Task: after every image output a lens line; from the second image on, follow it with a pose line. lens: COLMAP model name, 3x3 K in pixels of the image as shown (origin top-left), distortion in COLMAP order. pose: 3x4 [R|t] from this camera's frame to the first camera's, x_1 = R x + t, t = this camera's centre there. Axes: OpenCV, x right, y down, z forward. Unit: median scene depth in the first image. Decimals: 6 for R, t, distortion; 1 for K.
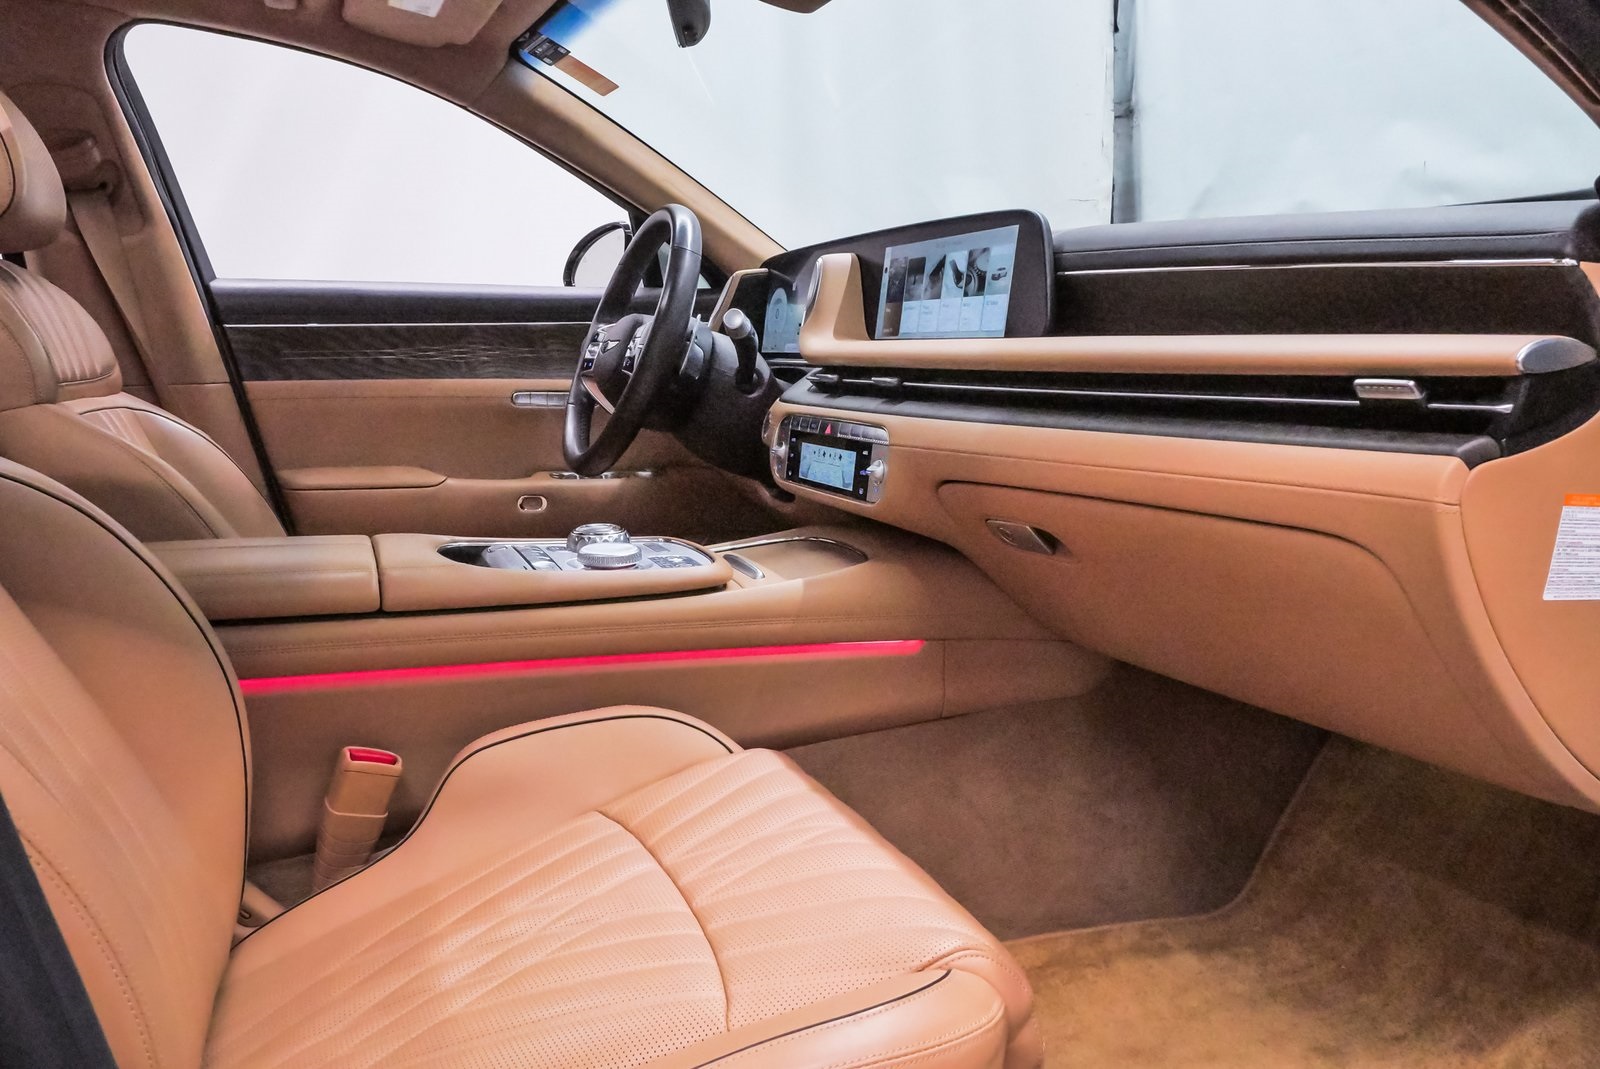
lens RADIAL K [[1167.7, 0, 800.0], [0, 1167.7, 534.5], [0, 0, 1]] dist [-0.044884, 0.014225]
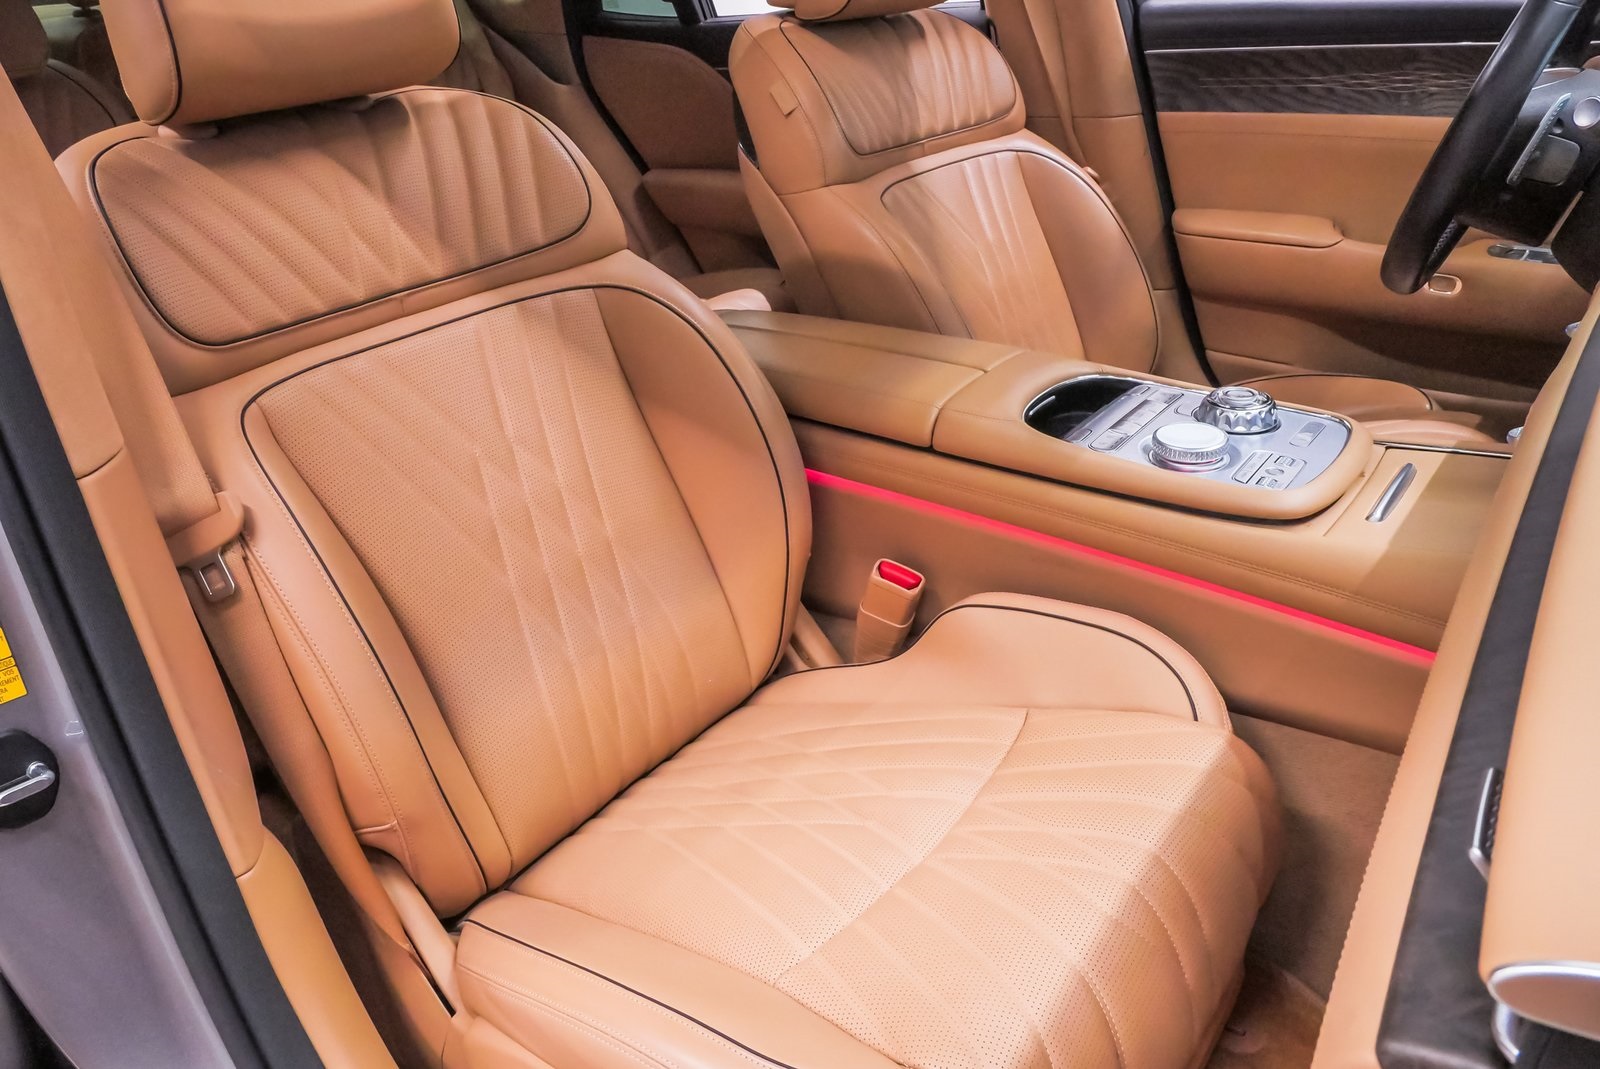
lens RADIAL K [[1167.7, 0, 800.0], [0, 1167.7, 534.5], [0, 0, 1]] dist [-0.044884, 0.014225]
pose [[0.483858, 0.356553, -0.799219, 0.373800], [-0.057939, 0.924288, 0.377272, -0.208693], [0.873226, -0.136240, 0.467883, 0.321658]]
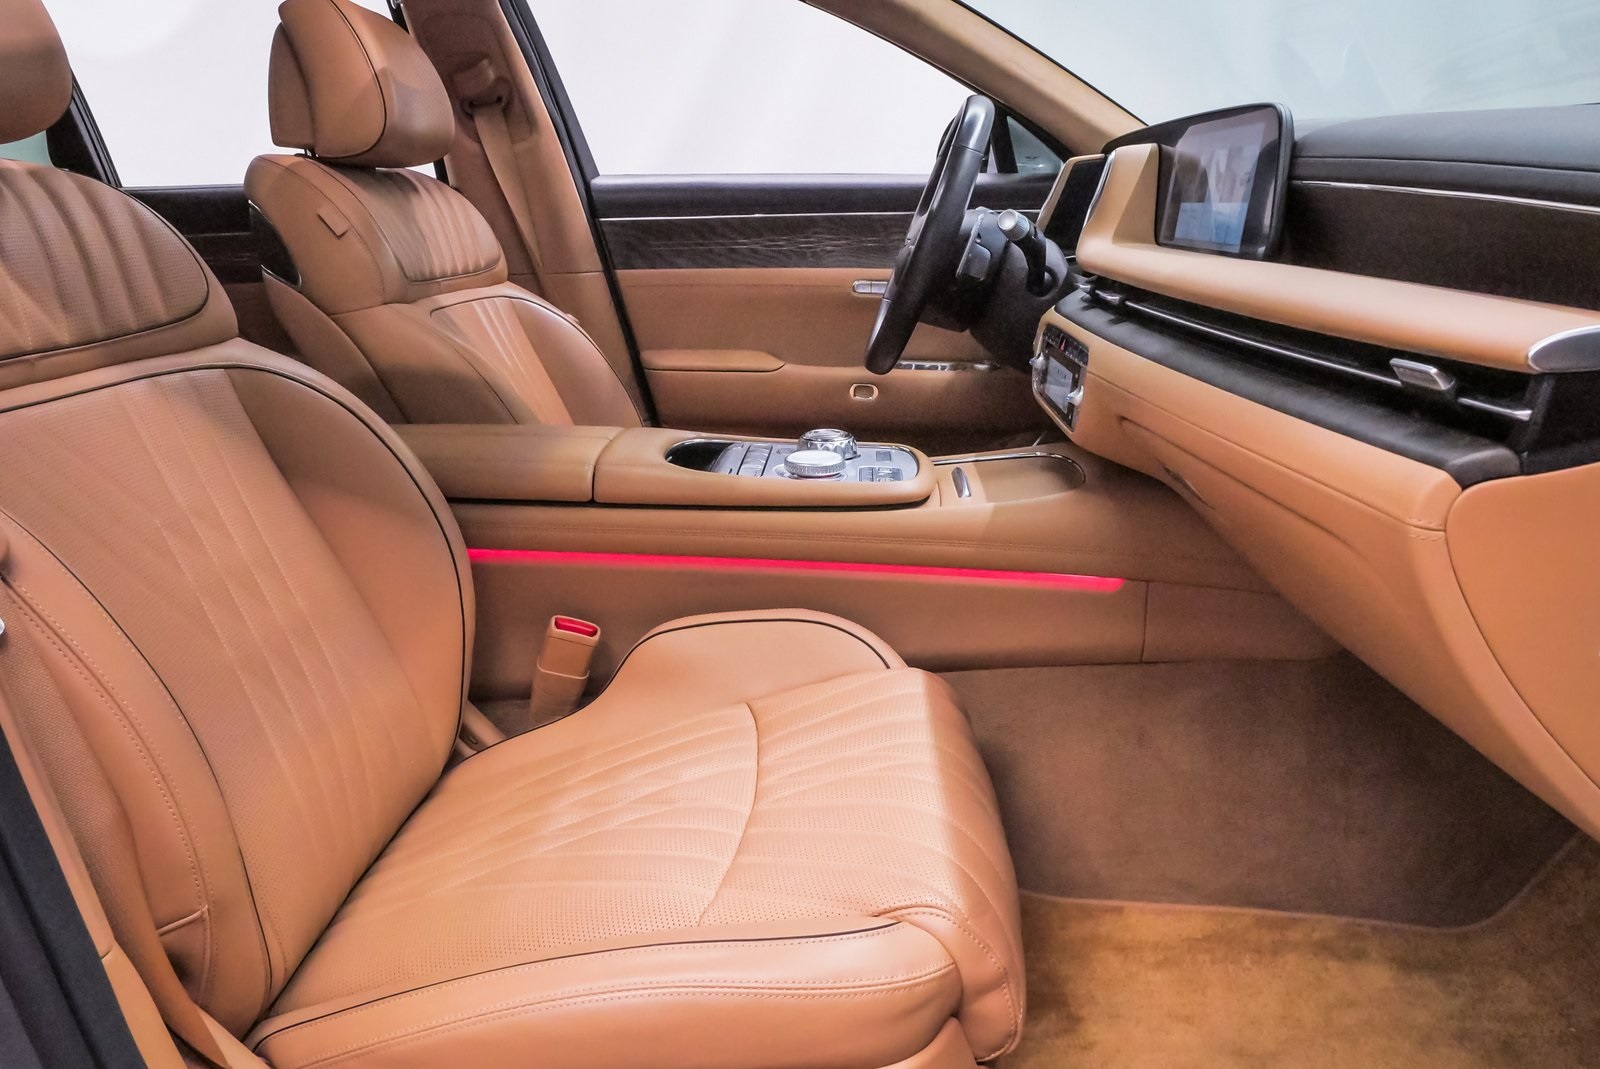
lens RADIAL K [[1184.9, 0, 807.3], [0, 1184.9, 532.8], [0, 0, 1]] dist [-0.052910, 0.030859]
pose [[0.902584, 0.105420, -0.417407, 0.258950], [-0.055724, 0.990007, 0.129541, -0.053318], [0.426892, -0.093662, 0.899439, 0.037799]]
